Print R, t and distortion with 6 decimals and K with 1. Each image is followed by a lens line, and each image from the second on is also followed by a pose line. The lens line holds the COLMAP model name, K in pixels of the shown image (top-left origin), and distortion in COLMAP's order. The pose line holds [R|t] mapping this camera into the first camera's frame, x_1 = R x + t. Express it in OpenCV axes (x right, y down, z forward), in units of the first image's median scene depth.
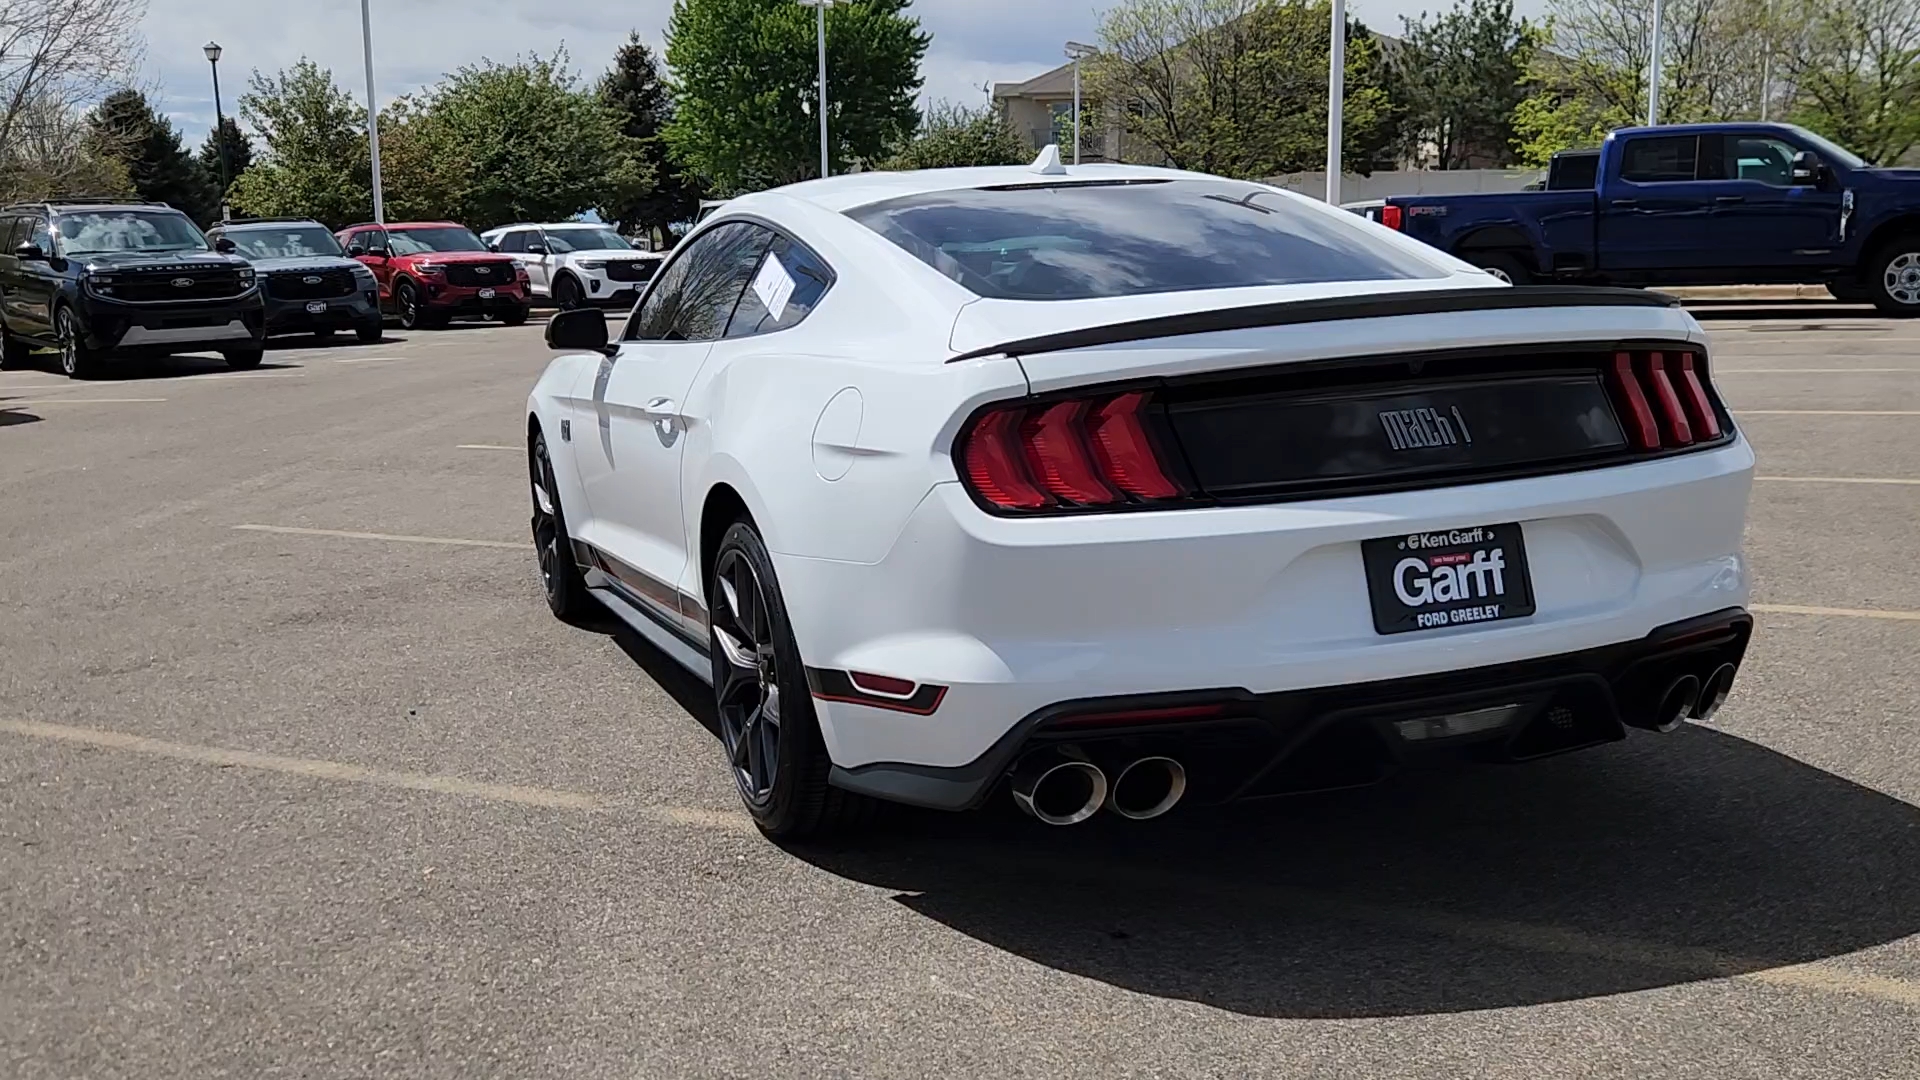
lens RADIAL K [[1851.8, 0, 940.9], [0, 1851.8, 550.8], [0, 0, 1]] dist [0.025889, 0.000000]
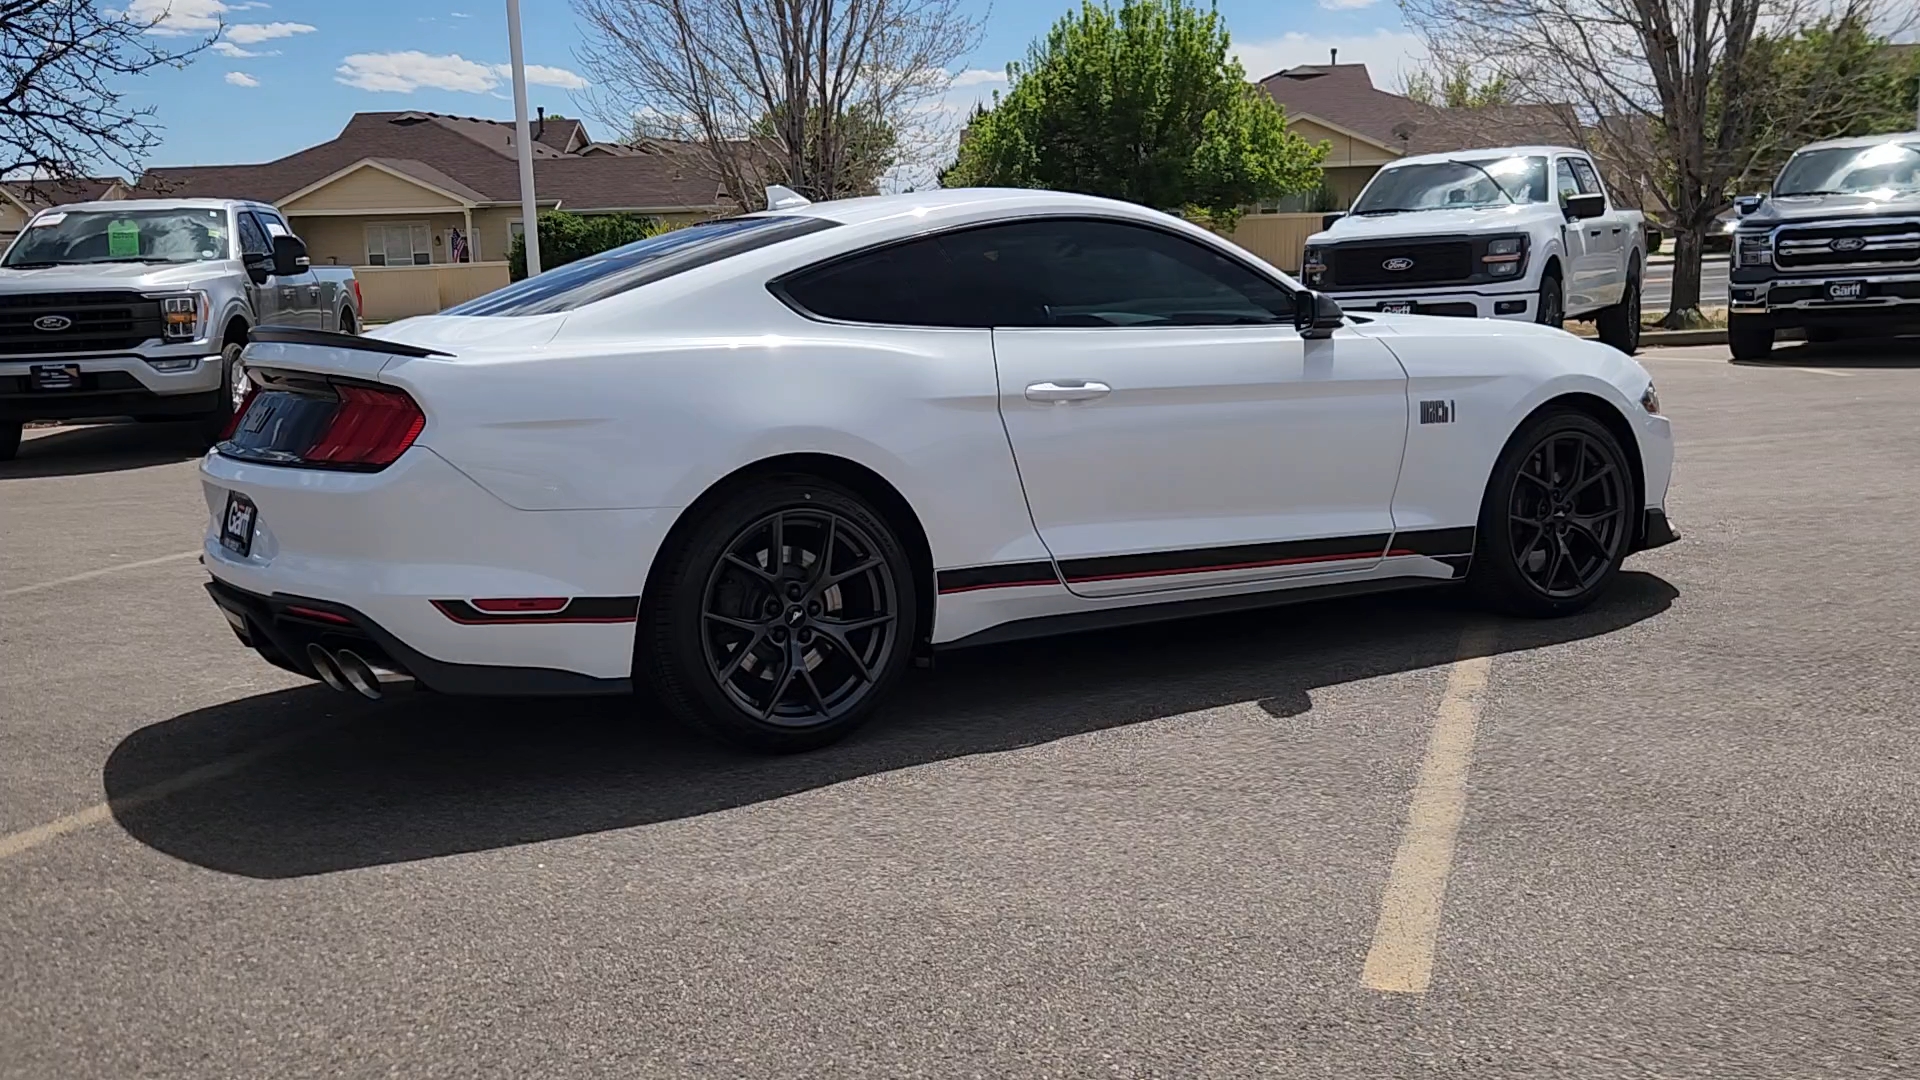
lens RADIAL K [[1851.8, 0, 942.8], [0, 1851.8, 543.6], [0, 0, 1]] dist [0.025889, 0.000000]
pose [[0.191601, 0.175410, -0.965671, 1.621424], [-0.129790, 0.979787, 0.152223, -0.236809], [0.972853, 0.096168, 0.210495, 1.098481]]
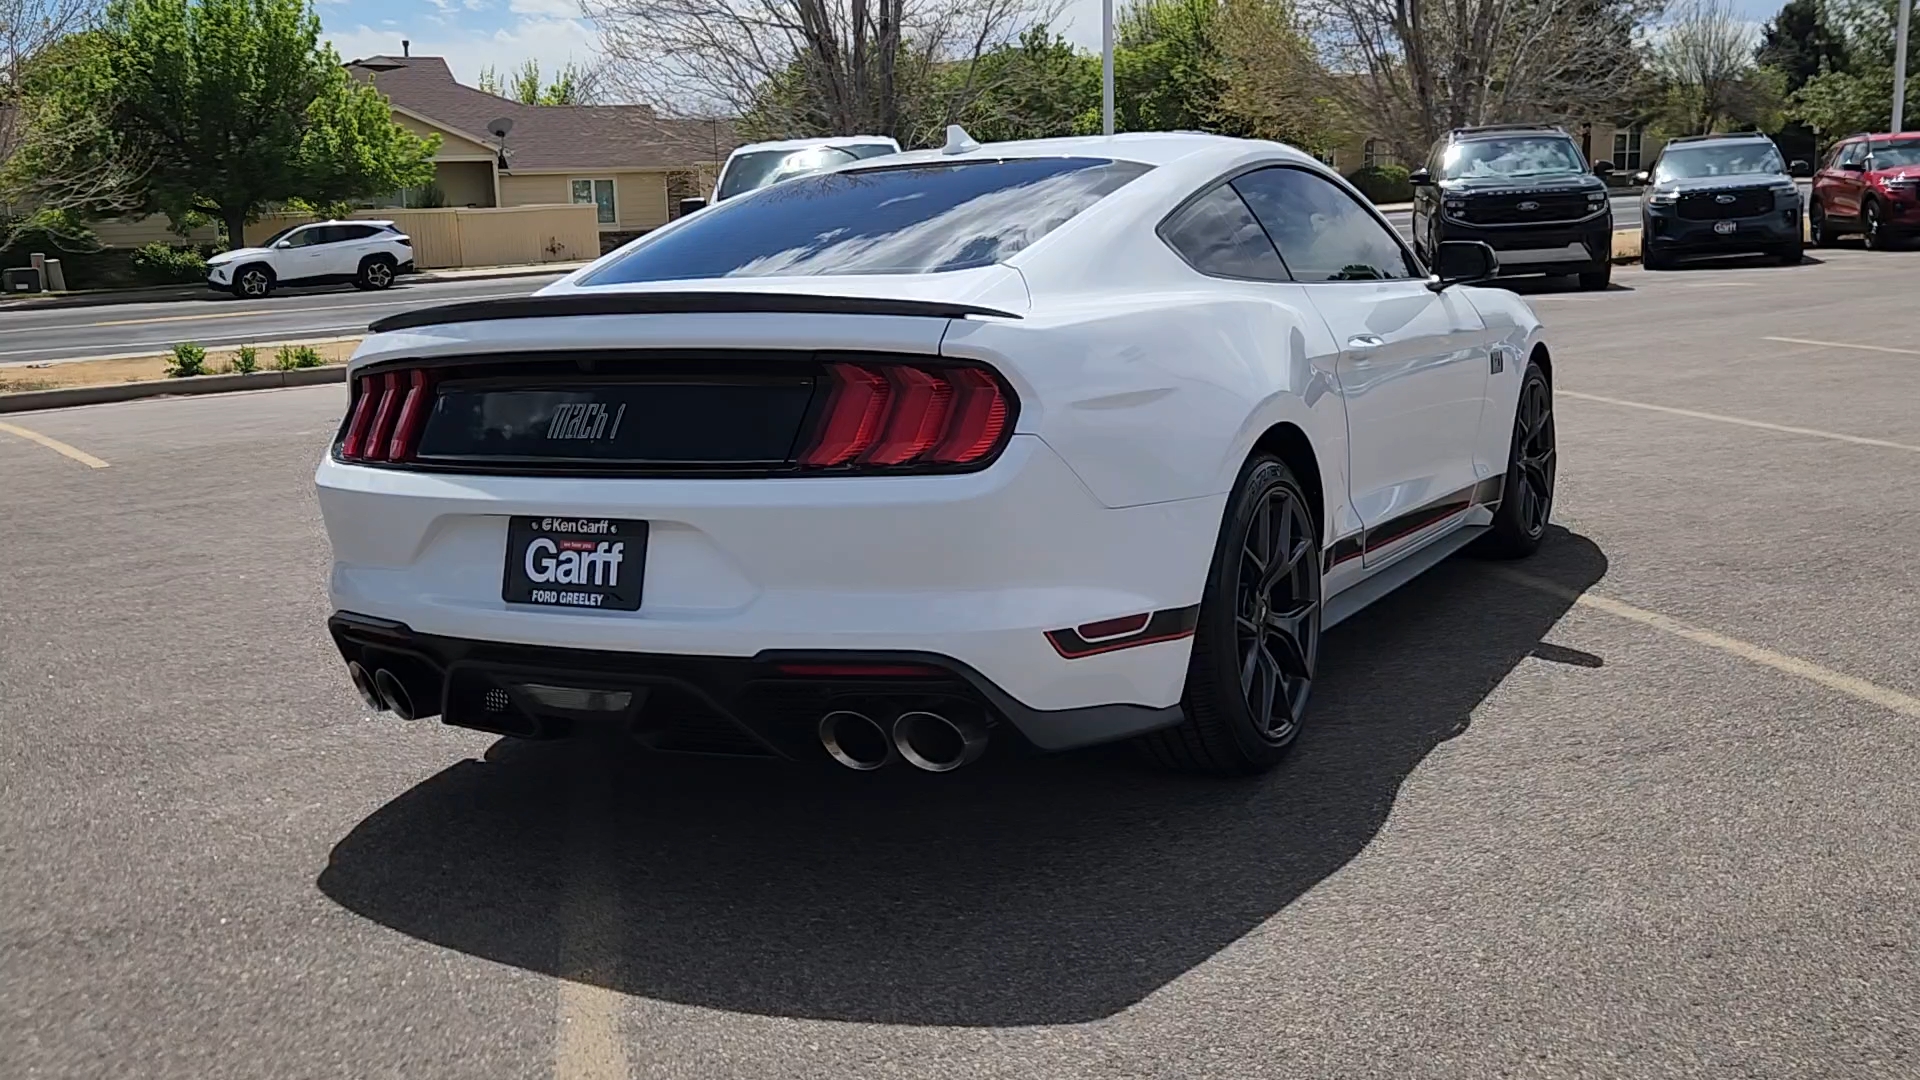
lens RADIAL K [[1851.8, 0, 940.3], [0, 1851.8, 544.5], [0, 0, 1]] dist [0.025889, 0.000000]
pose [[0.649463, 0.137254, -0.747903, 1.078713], [-0.103426, 0.990379, 0.091940, -0.103407], [0.753327, 0.017641, 0.657410, 0.403132]]
